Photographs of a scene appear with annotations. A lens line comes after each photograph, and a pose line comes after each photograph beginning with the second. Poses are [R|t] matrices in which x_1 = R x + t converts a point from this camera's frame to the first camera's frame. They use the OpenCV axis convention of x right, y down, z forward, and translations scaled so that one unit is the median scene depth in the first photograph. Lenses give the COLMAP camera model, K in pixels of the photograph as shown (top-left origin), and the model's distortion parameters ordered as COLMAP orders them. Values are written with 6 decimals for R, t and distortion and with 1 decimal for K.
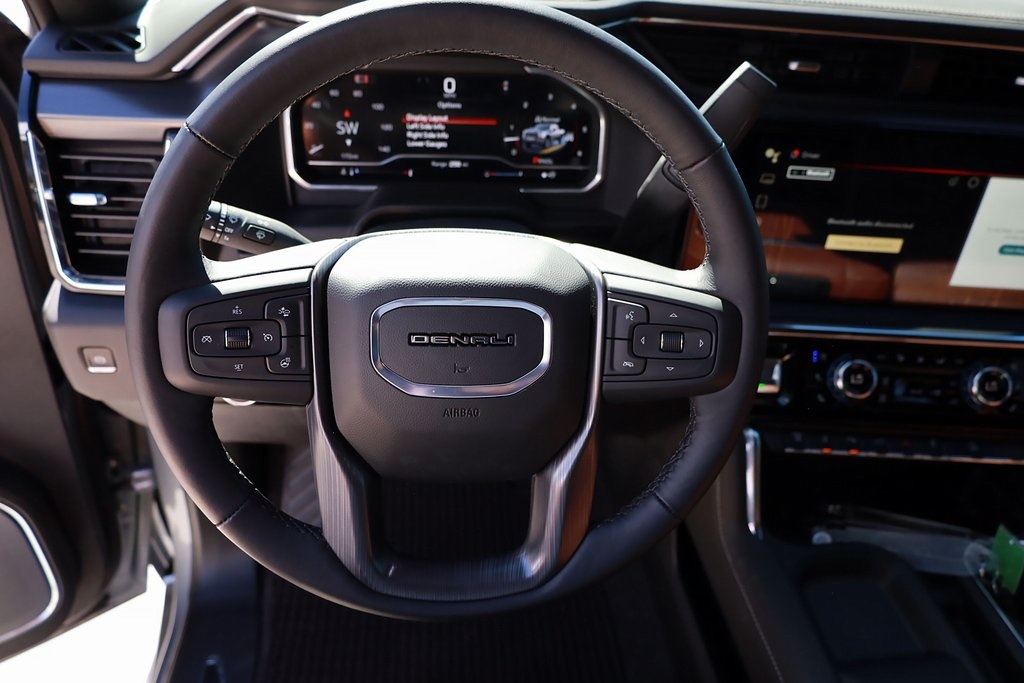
lens RADIAL K [[714.2, 0, 512.0], [0, 714.2, 341.5], [0, 0, 1]] dist [0.007414, -0.010830]
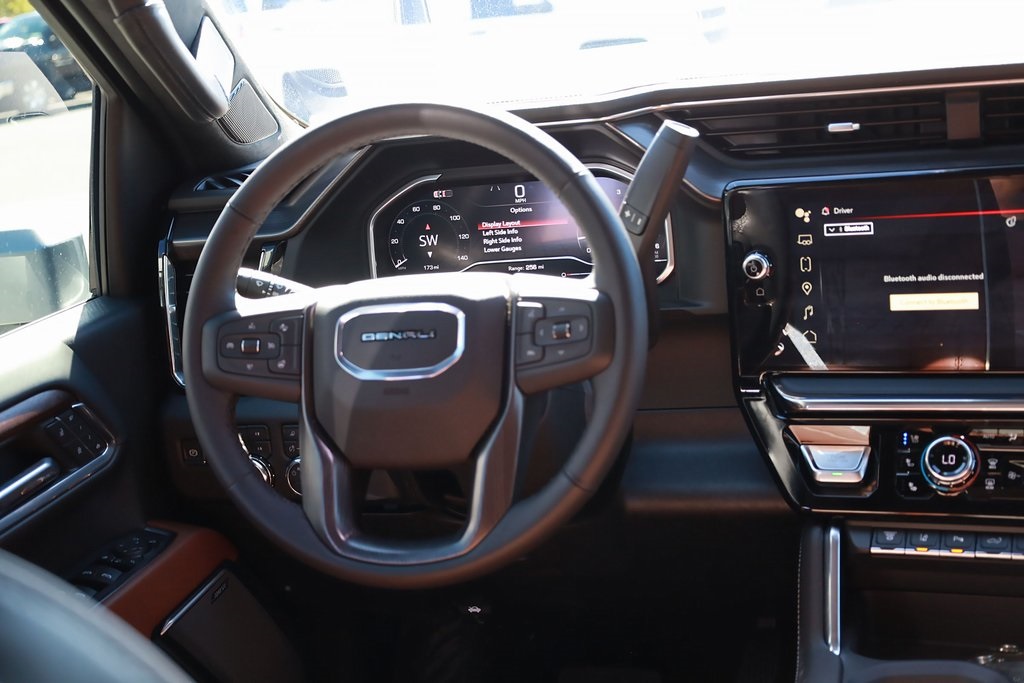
lens RADIAL K [[1486.6, 0, 512.0], [0, 1486.6, 341.5], [0, 0, 1]] dist [-0.016737, 0.046628]
pose [[0.915719, -0.069510, -0.395761, 0.716791], [-0.070103, 0.942182, -0.327687, 0.530821], [0.395656, 0.327813, 0.857901, -0.739409]]
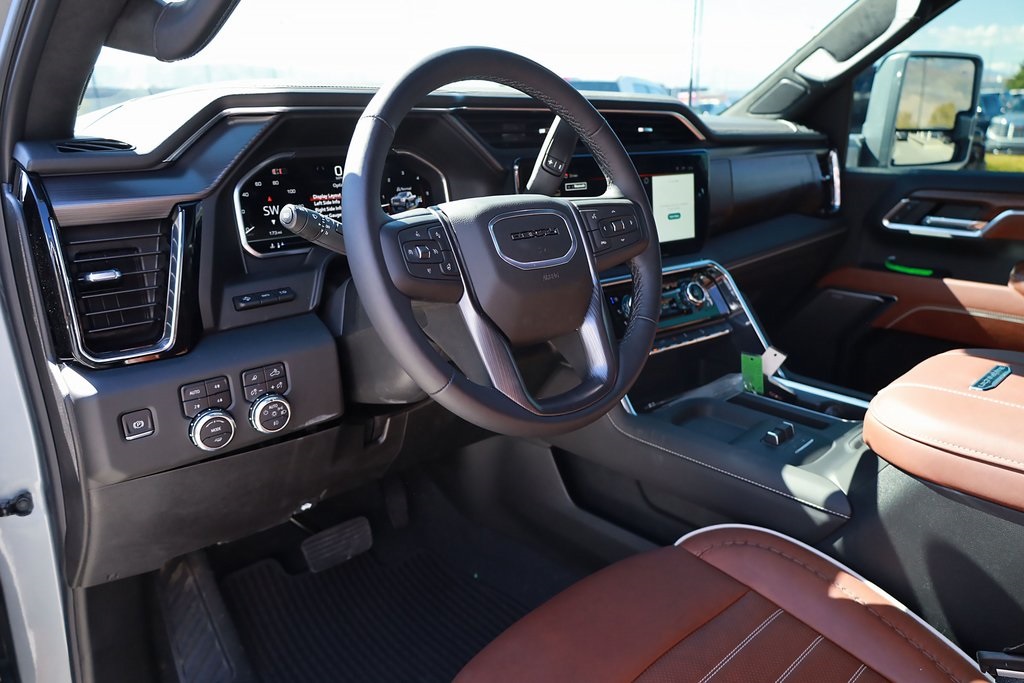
lens RADIAL K [[714.2, 0, 512.0], [0, 714.2, 341.5], [0, 0, 1]] dist [0.007414, -0.010830]
pose [[0.792658, -0.238415, 0.561116, -0.652646], [0.392487, 0.903833, -0.170412, 0.285665], [-0.466526, 0.355309, 0.810005, -0.124372]]
